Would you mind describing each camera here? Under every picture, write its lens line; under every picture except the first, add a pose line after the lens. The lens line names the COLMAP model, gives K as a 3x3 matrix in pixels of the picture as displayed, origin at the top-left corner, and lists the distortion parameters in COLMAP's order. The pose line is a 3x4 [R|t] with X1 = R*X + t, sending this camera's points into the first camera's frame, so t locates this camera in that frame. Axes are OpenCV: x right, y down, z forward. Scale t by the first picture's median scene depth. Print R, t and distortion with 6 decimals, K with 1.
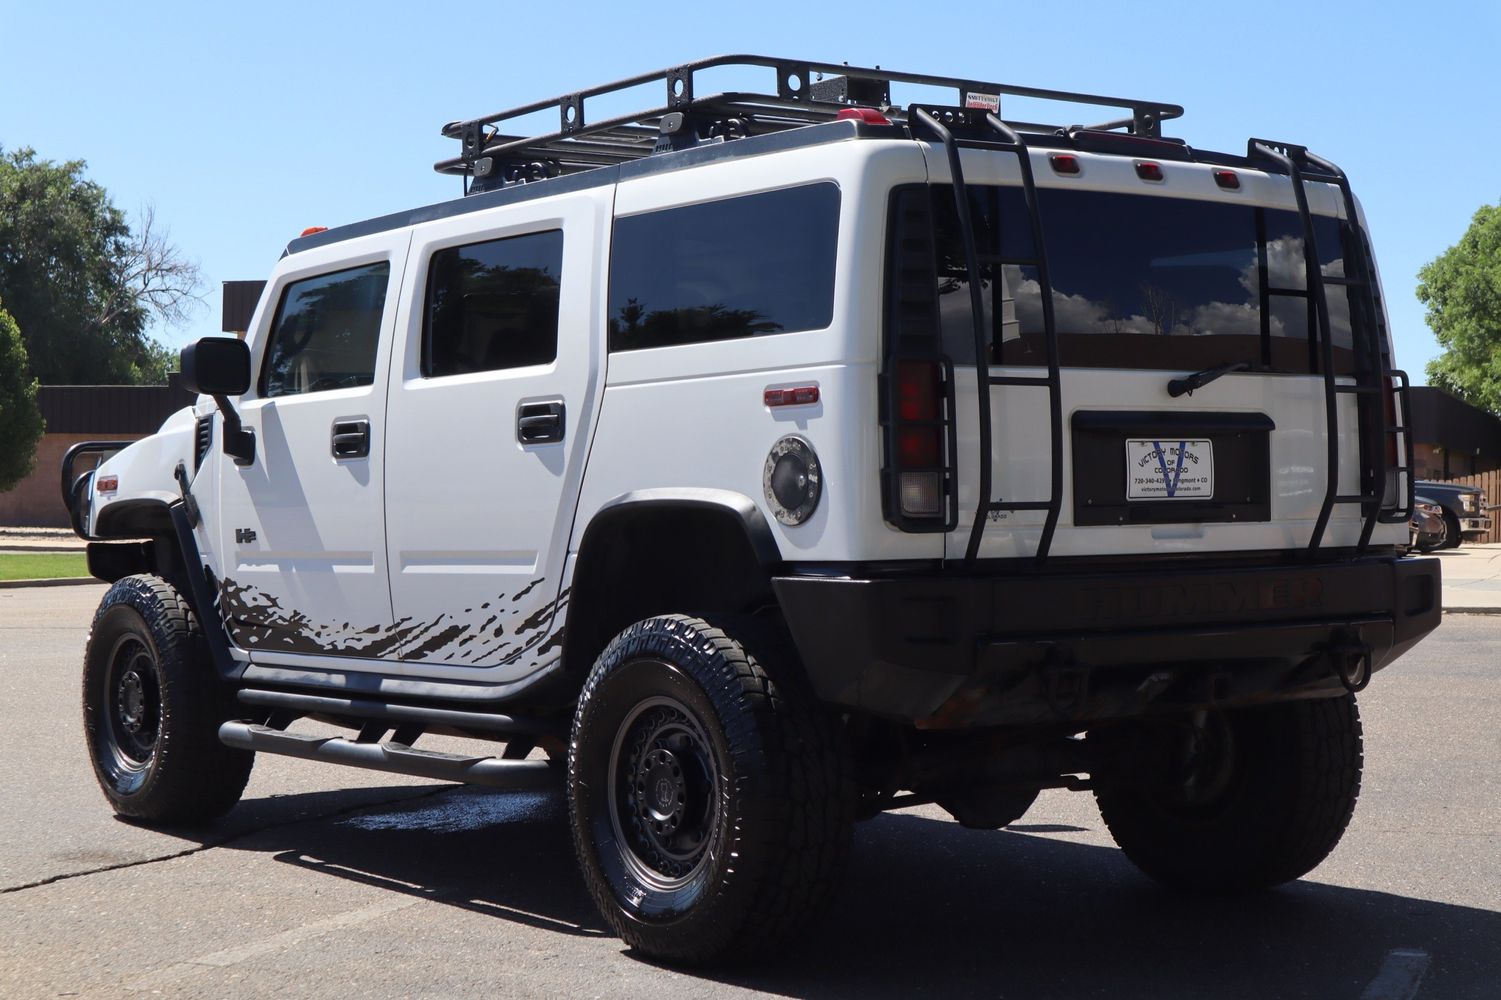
lens RADIAL K [[2716.8, 0, 747.7], [0, 2716.8, 502.9], [0, 0, 1]] dist [-0.037248, 0.000000]
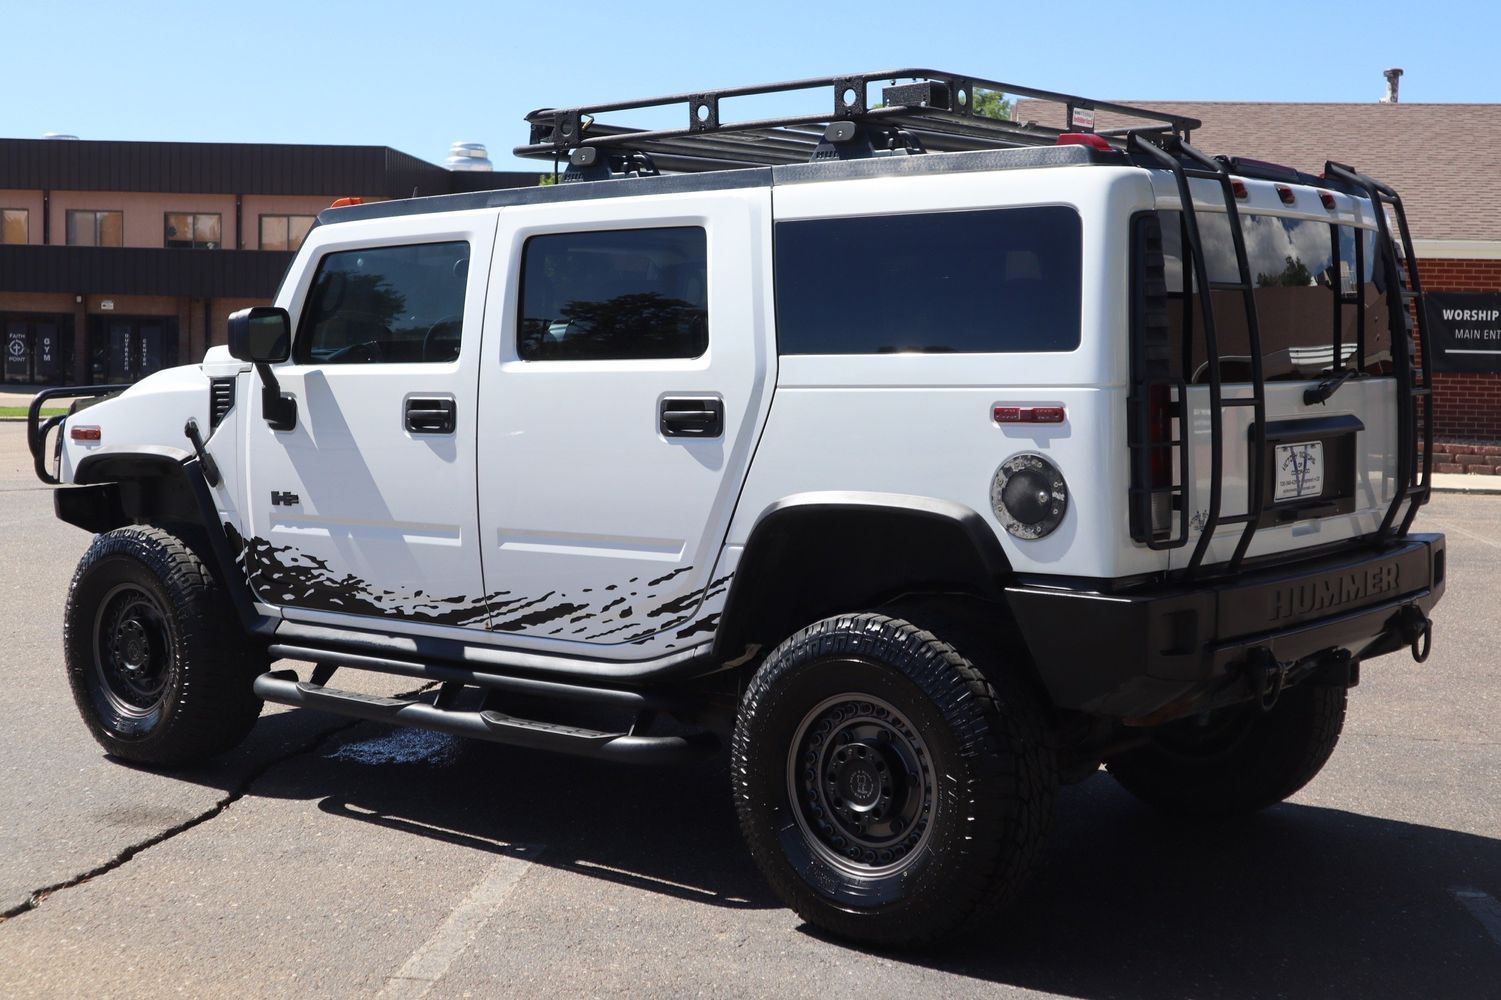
lens RADIAL K [[2073.2, 0, 762.8], [0, 2073.2, 501.8], [0, 0, 1]] dist [0.045083, 0.000000]
pose [[0.967187, -0.008461, 0.253923, -0.252507], [-0.010754, 0.997186, 0.074188, -0.056758], [-0.253836, -0.074484, 0.964375, 0.232462]]
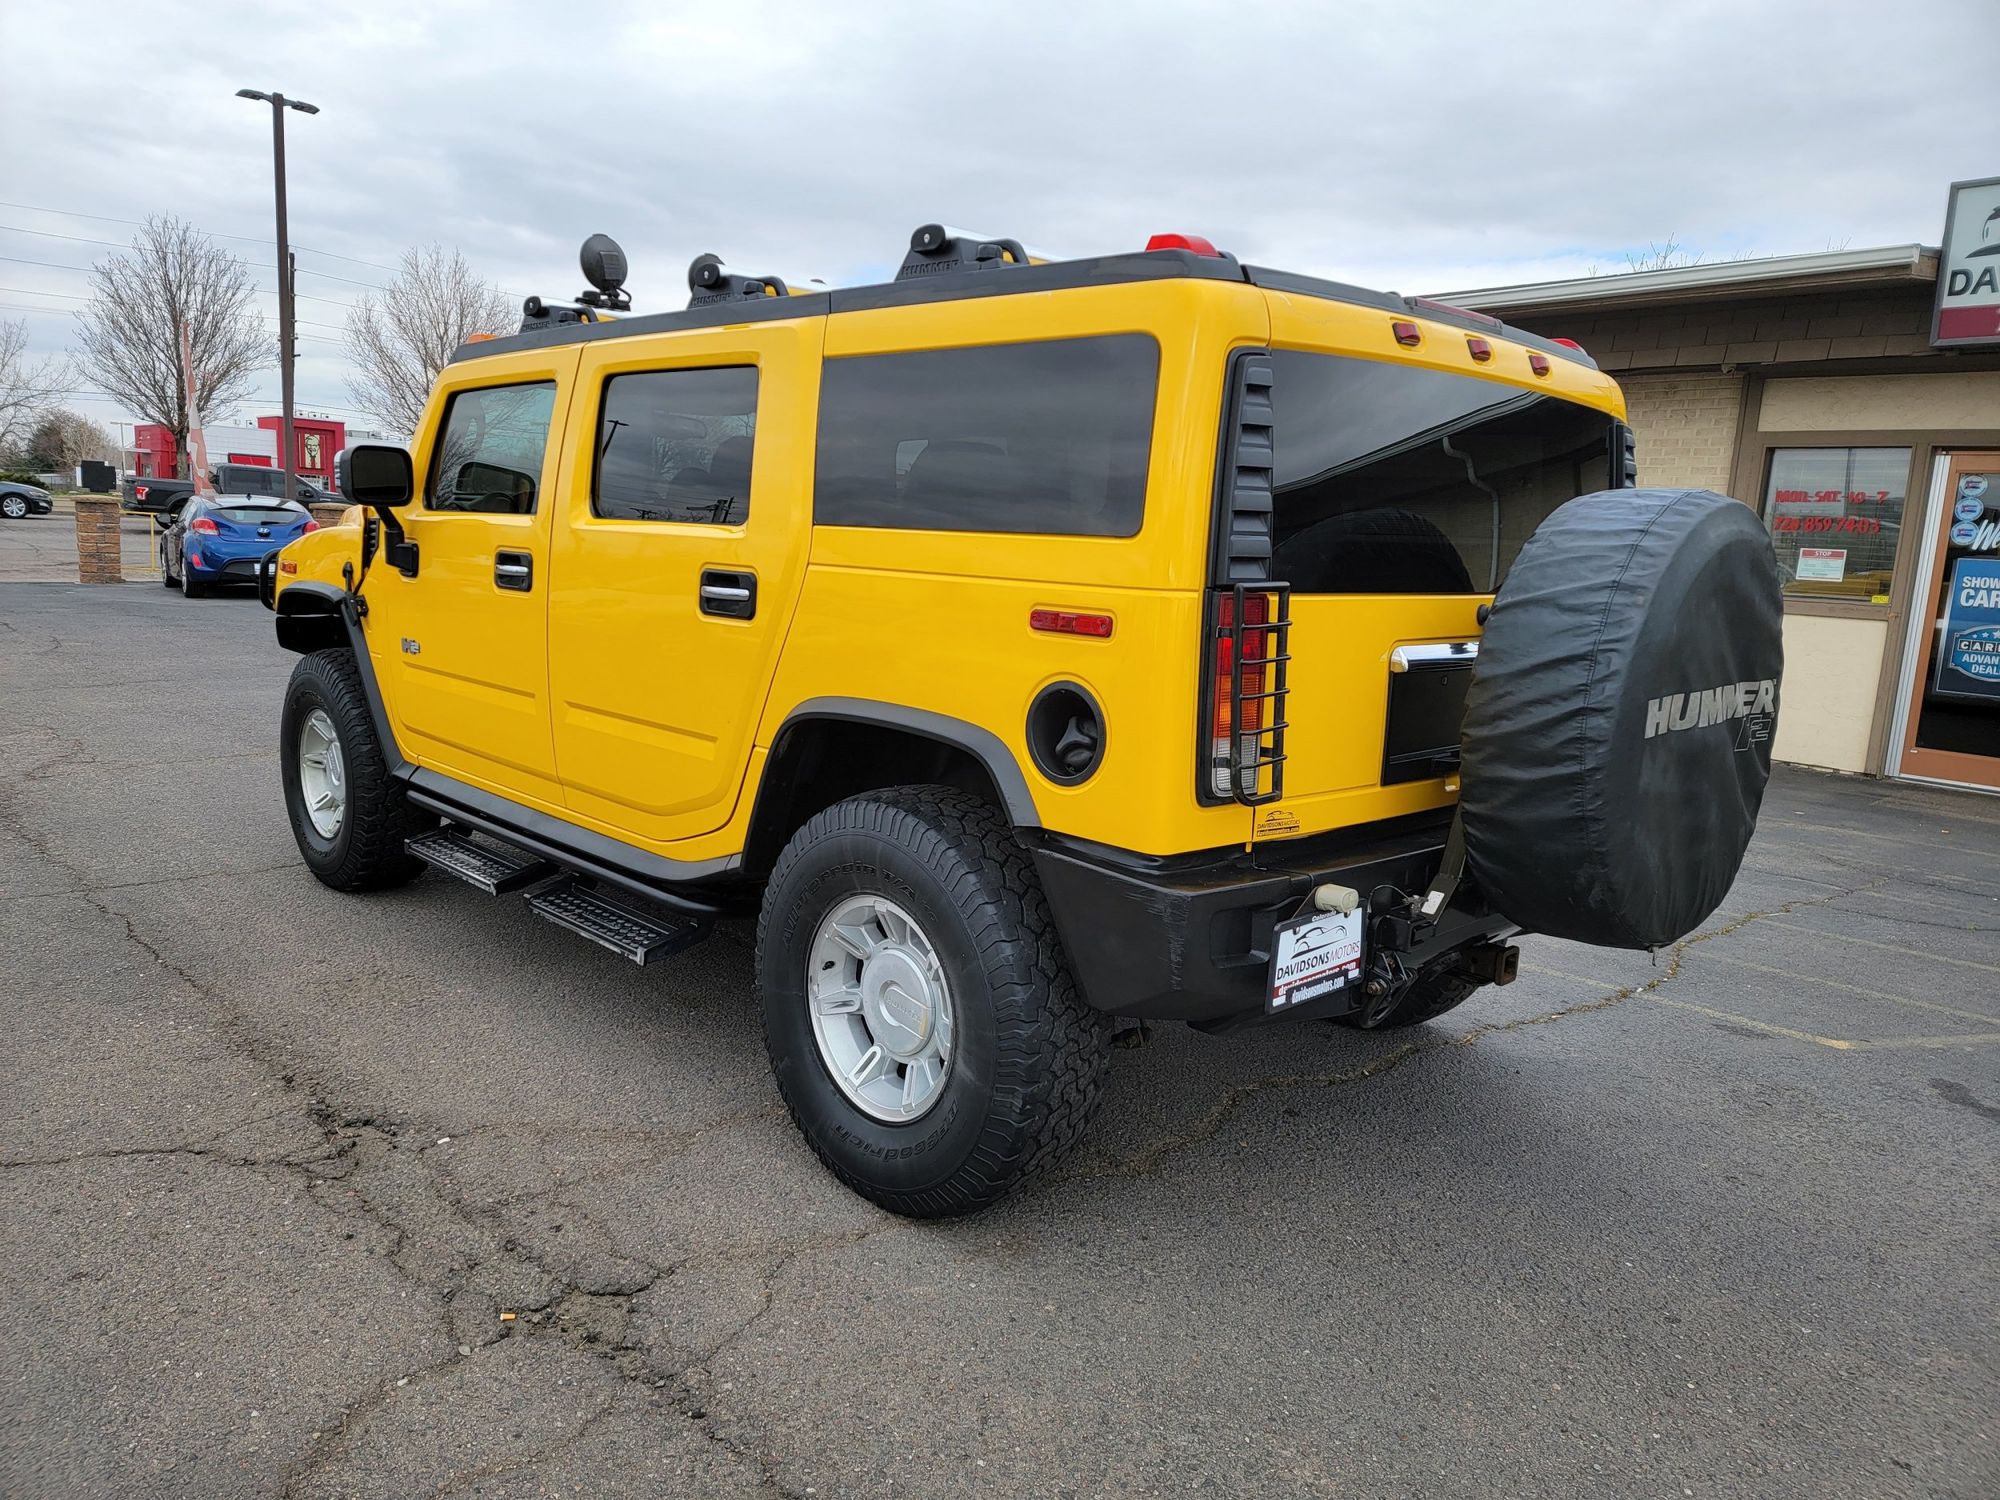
lens RADIAL K [[1445.5, 0, 980.8], [0, 1445.5, 768.6], [0, 0, 1]] dist [0.058905, 0.001763]
pose [[0.990395, 0.038030, 0.132937, -0.055493], [-0.060911, 0.983116, 0.172550, -0.060217], [-0.124130, -0.178990, 0.975989, 0.529385]]
